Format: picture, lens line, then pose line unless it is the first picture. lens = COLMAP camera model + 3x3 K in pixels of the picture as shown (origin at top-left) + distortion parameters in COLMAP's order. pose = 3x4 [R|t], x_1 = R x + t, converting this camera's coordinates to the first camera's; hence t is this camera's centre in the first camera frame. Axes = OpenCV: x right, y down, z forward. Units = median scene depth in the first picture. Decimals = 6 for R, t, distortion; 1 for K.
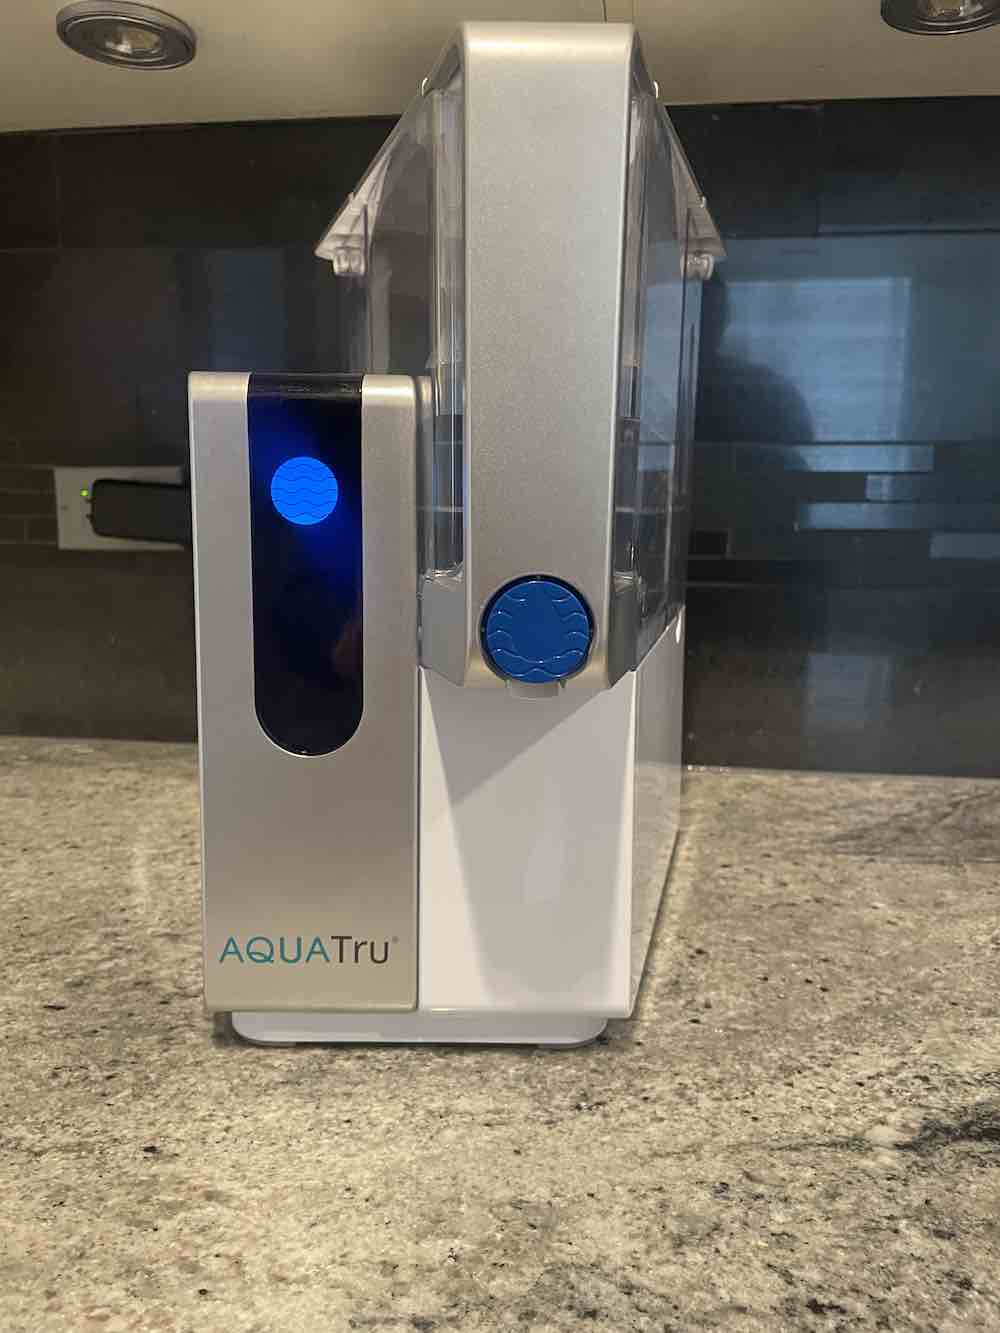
lens RADIAL K [[1018.9, 0, 504.4], [0, 1018.9, 672.9], [0, 0, 1]] dist [0.024602, -0.056799]
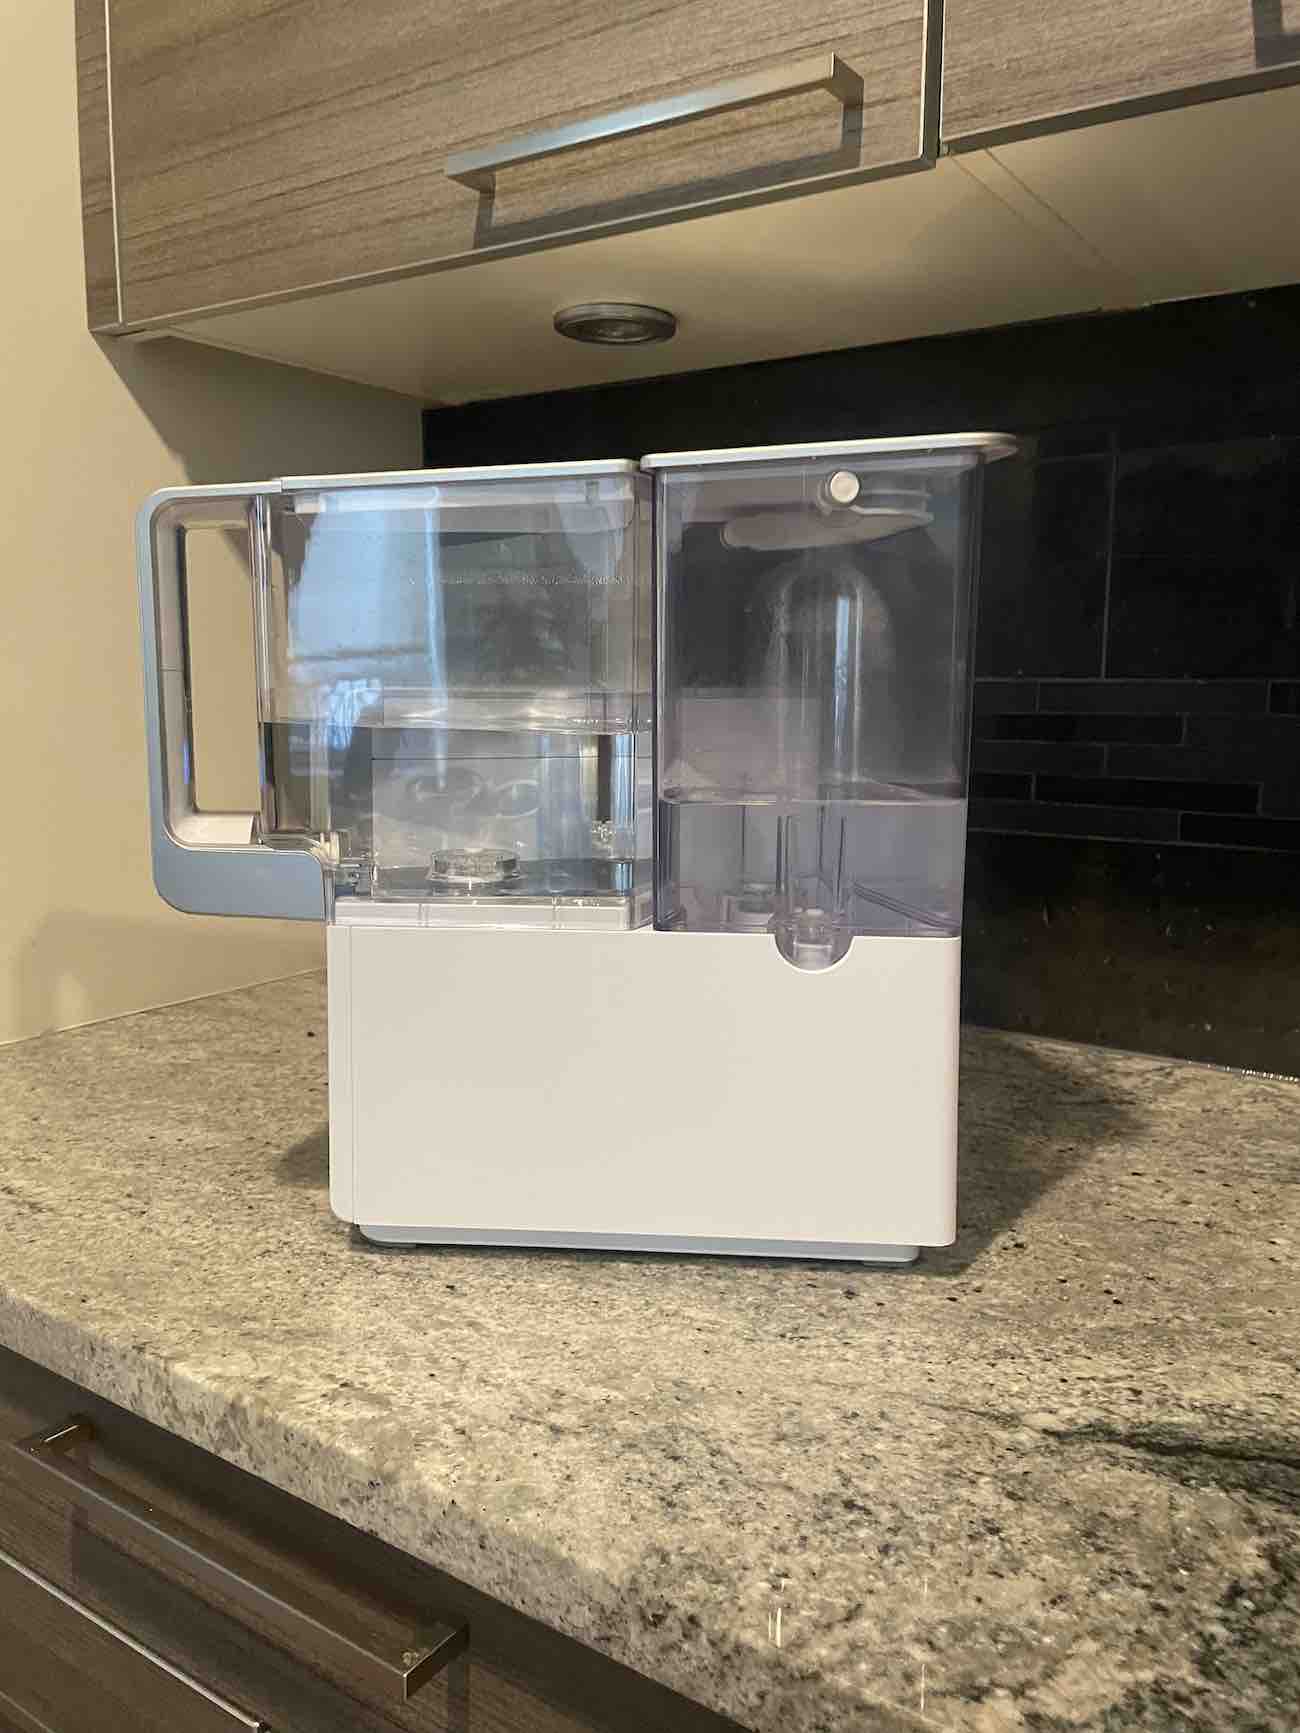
lens RADIAL K [[1324.6, 0, 650.2], [0, 1324.6, 857.2], [0, 0, 1]] dist [0.024602, -0.056799]
pose [[0.892112, 0.056246, -0.448299, 0.585531], [-0.068836, 0.997558, -0.011824, -0.075153], [0.446539, 0.041407, 0.893806, -0.406415]]
